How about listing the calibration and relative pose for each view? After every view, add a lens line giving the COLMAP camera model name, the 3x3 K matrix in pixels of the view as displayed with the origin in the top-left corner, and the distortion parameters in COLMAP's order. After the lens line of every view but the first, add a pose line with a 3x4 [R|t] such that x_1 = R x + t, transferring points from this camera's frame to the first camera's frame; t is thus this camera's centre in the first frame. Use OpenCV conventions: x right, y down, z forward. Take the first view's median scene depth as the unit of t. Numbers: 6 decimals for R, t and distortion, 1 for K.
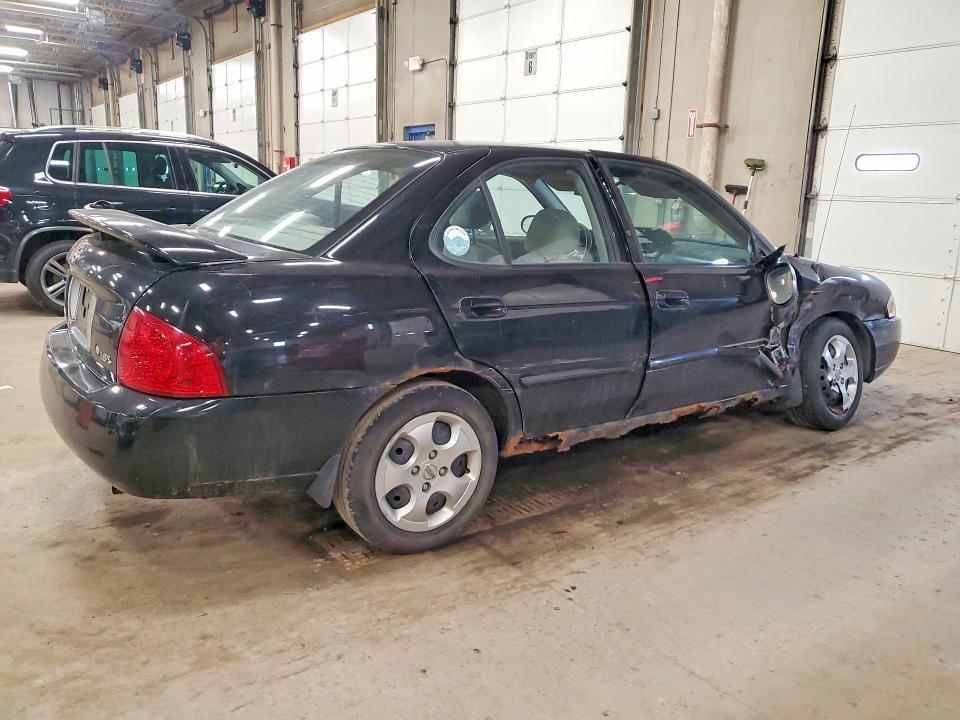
lens RADIAL K [[753.4, 0, 473.3], [0, 753.4, 363.8], [0, 0, 1]] dist [0.007385, 0.002822]
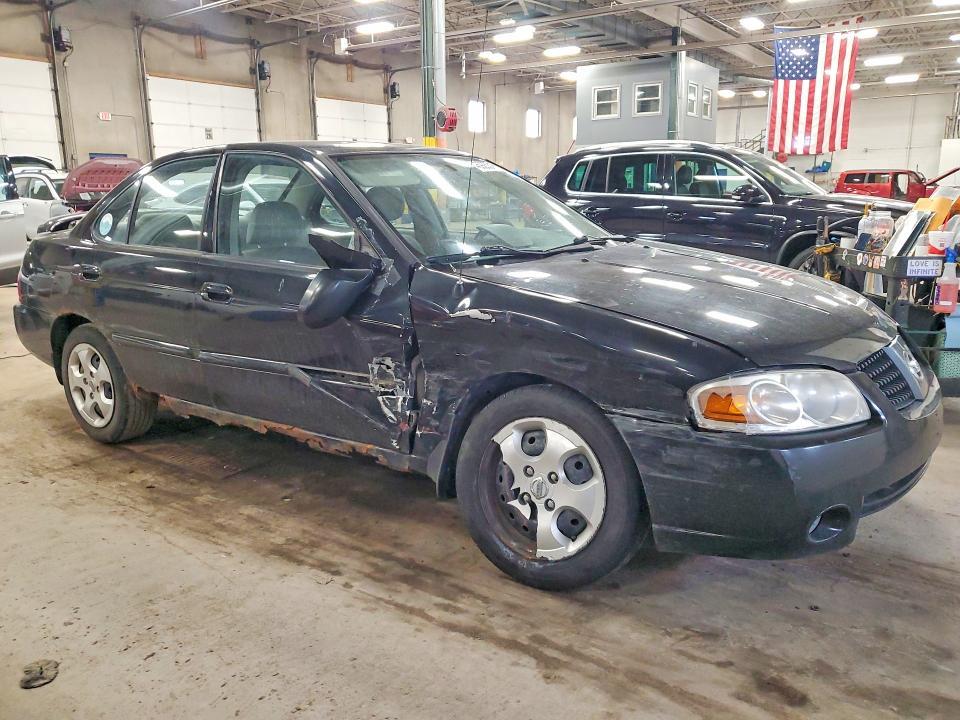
lens RADIAL K [[753.4, 0, 472.9], [0, 753.4, 357.1], [0, 0, 1]] dist [0.007385, 0.002822]
pose [[0.317394, 0.168219, -0.933254, 1.115480], [-0.185376, 0.976160, 0.112908, -0.153885], [0.929998, 0.137167, 0.341011, 0.867141]]
